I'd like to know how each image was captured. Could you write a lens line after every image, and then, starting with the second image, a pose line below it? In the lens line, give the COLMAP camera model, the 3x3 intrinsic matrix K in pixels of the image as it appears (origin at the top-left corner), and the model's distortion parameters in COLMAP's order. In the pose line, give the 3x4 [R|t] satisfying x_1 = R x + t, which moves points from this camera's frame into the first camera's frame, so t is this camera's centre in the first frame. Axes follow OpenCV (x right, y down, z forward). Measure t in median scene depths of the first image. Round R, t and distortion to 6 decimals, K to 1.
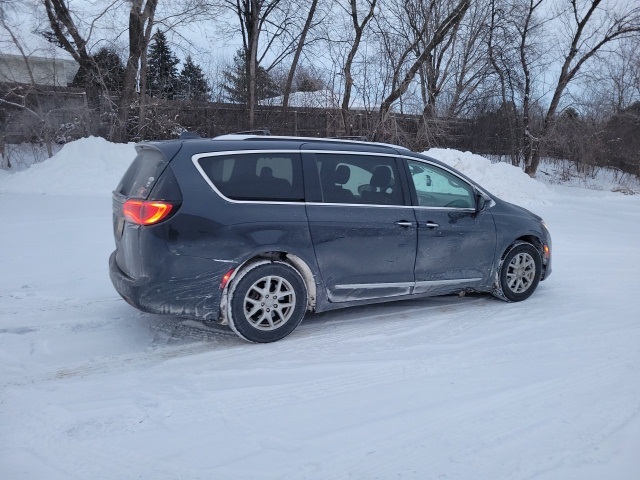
lens RADIAL K [[479.2, 0, 319.4], [0, 479.2, 233.8], [0, 0, 1]] dist [0.052934, -0.033148]
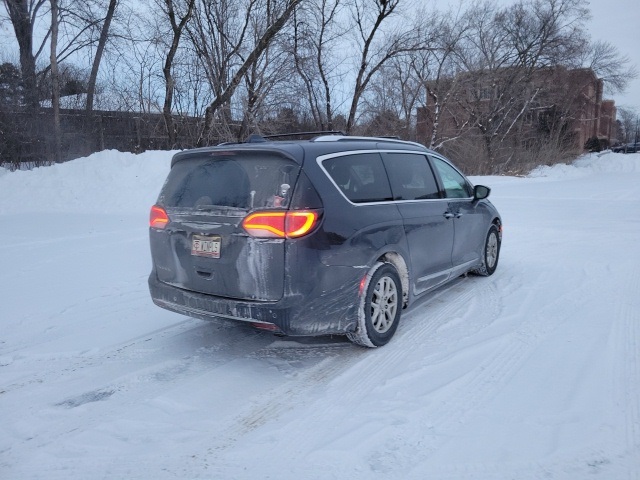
lens RADIAL K [[479.2, 0, 318.8], [0, 479.2, 239.6], [0, 0, 1]] dist [0.052934, -0.033148]
pose [[0.896284, -0.111435, 0.429253, -0.539116], [0.111840, 0.993427, 0.024373, -0.023669], [-0.429147, 0.026162, 0.902855, 0.136989]]
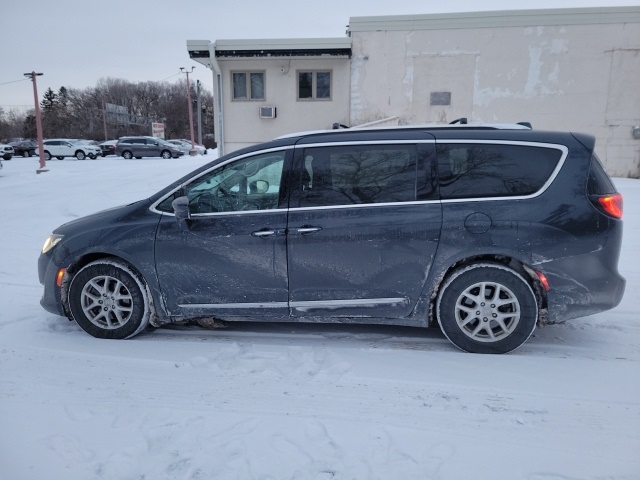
lens RADIAL K [[479.2, 0, 325.3], [0, 479.2, 235.8], [0, 0, 1]] dist [0.052934, -0.033148]
pose [[-0.798859, -0.114355, 0.590548, -0.517363], [0.091061, 0.947457, 0.306649, -0.308210], [-0.594586, 0.298745, -0.746471, 1.893462]]
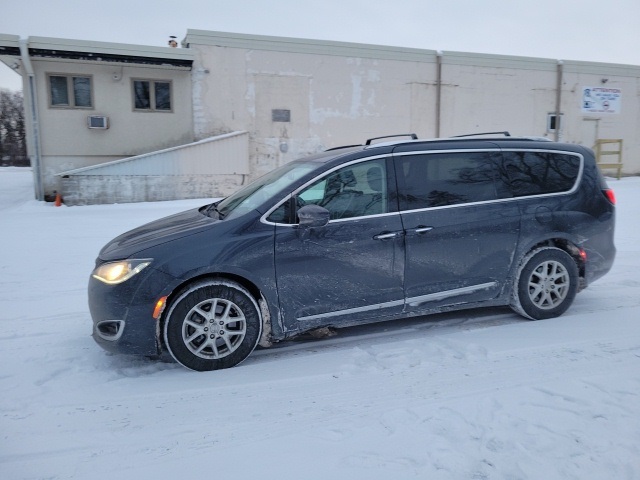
lens RADIAL K [[479.2, 0, 325.9], [0, 479.2, 229.0], [0, 0, 1]] dist [0.052934, -0.033148]
pose [[-0.983083, -0.024578, 0.181504, -0.019841], [0.029966, 0.956021, 0.291765, -0.336401], [-0.180693, 0.292268, -0.939111, 2.157976]]
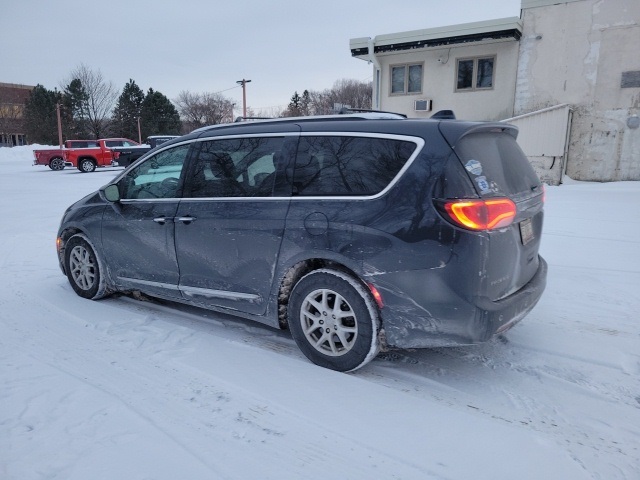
lens RADIAL K [[479.2, 0, 318.6], [0, 479.2, 238.6], [0, 0, 1]] dist [0.052934, -0.033148]
pose [[-0.441327, -0.179135, 0.879285, -0.864893], [0.143797, 0.953091, 0.266346, -0.236718], [-0.885750, 0.243984, -0.394865, 1.460595]]
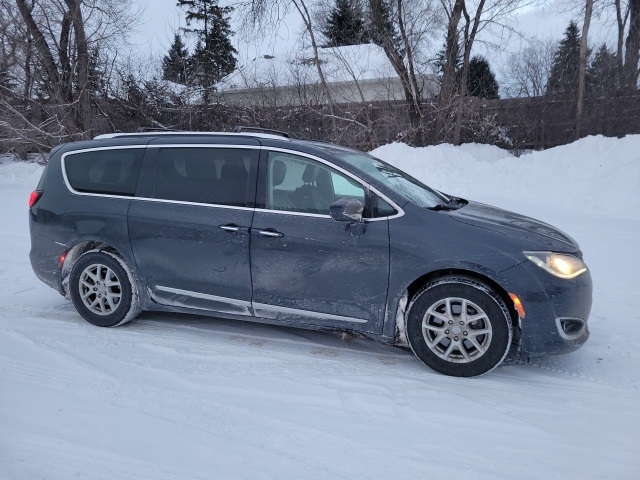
lens RADIAL K [[479.2, 0, 322.5], [0, 479.2, 230.0], [0, 0, 1]] dist [0.052934, -0.033148]
pose [[0.676753, 0.082296, -0.731596, 0.858422], [-0.094470, 0.995225, 0.024564, -0.051264], [0.730124, 0.052490, 0.681296, 0.528486]]
